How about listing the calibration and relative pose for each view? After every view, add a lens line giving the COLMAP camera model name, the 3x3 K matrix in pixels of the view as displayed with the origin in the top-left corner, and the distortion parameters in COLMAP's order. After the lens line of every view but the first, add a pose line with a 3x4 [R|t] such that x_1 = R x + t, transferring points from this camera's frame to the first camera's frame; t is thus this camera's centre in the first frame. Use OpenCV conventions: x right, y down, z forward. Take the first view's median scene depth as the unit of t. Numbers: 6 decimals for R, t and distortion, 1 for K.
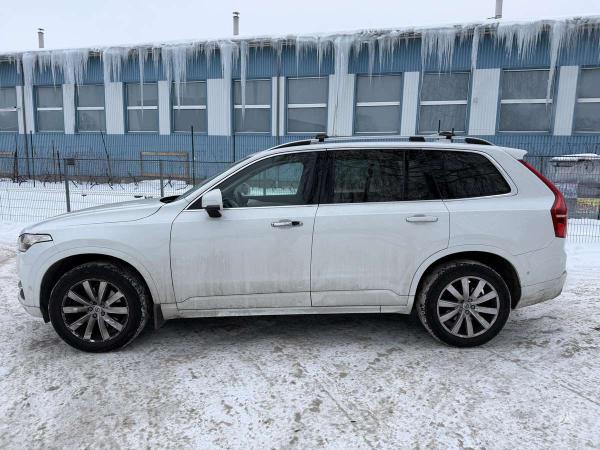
lens RADIAL K [[417.8, 0, 300.0], [0, 417.8, 225.0], [0, 0, 1]] dist [0.068007, -0.080613]
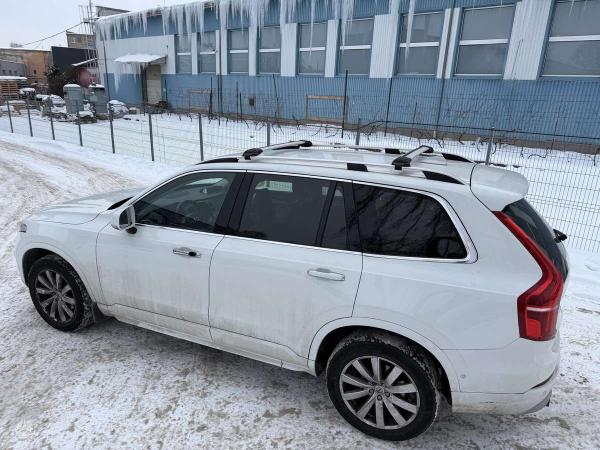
lens RADIAL K [[420.1, 0, 301.8], [0, 420.1, 222.1], [0, 0, 1]] dist [0.042123, -0.046483]
pose [[0.896045, 0.146562, -0.419075, 0.549774], [-0.083234, 0.982658, 0.165696, -0.233090], [0.436092, -0.113590, 0.892704, 0.273340]]
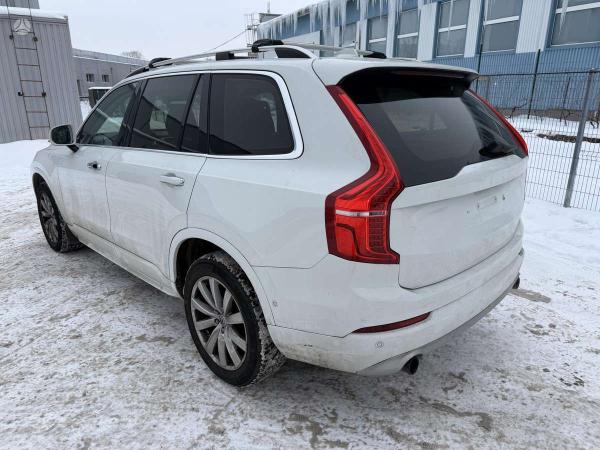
lens RADIAL K [[417.8, 0, 300.0], [0, 417.8, 225.0], [0, 0, 1]] dist [0.068007, -0.080613]
pose [[0.674345, 0.204346, -0.709578, 0.910969], [-0.086115, 0.976152, 0.199275, -0.095154], [0.733377, -0.073275, 0.675861, 0.659342]]
